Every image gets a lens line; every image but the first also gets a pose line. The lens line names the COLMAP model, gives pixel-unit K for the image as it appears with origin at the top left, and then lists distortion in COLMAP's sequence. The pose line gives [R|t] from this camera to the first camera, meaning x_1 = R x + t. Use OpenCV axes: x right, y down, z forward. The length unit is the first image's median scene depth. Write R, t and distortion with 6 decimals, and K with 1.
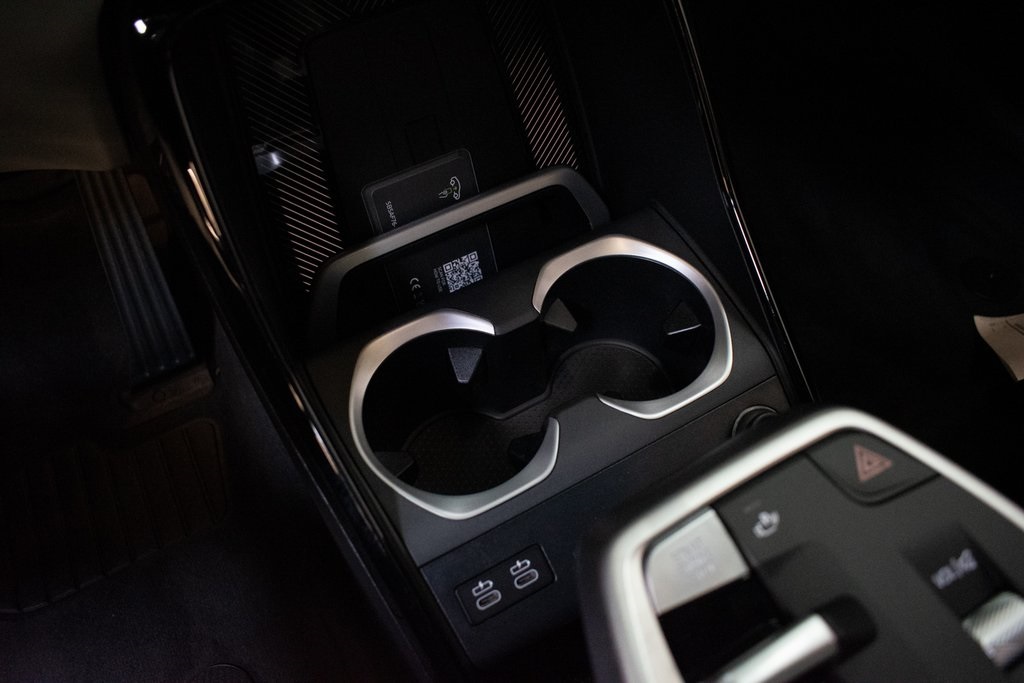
lens RADIAL K [[740.3, 0, 512.0], [0, 740.3, 341.5], [0, 0, 1]] dist [-0.083464, 0.000553]
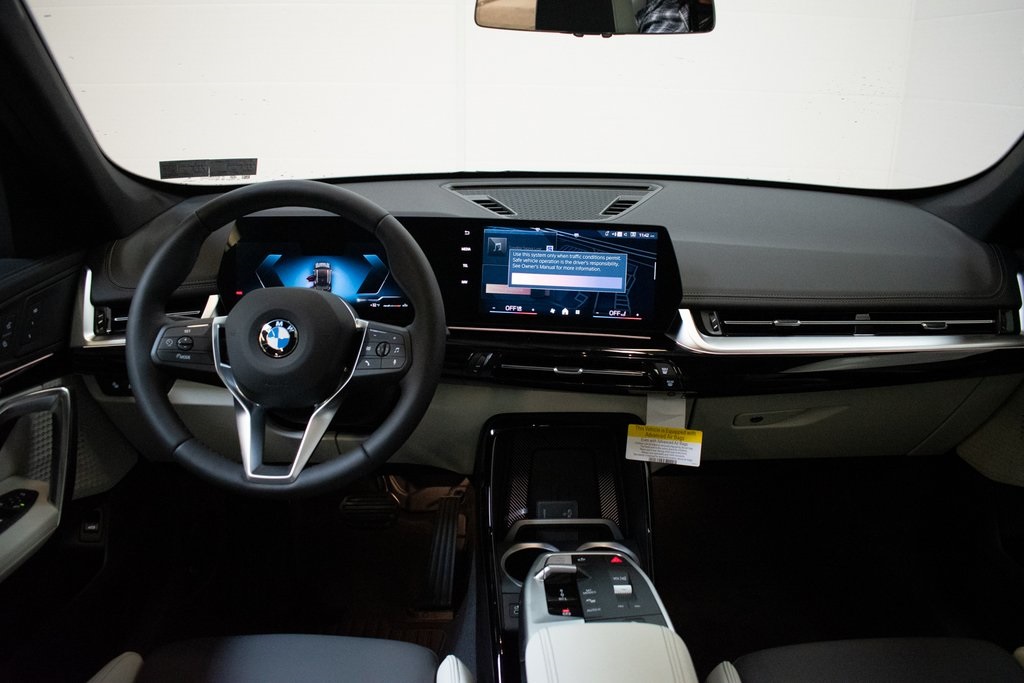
lens RADIAL K [[740.3, 0, 512.0], [0, 740.3, 341.5], [0, 0, 1]] dist [-0.083464, 0.000553]
pose [[0.888127, 0.132074, -0.440213, 0.884929], [-0.381358, 0.746345, -0.545468, 0.924141], [0.256508, 0.652323, 0.713217, -1.497886]]
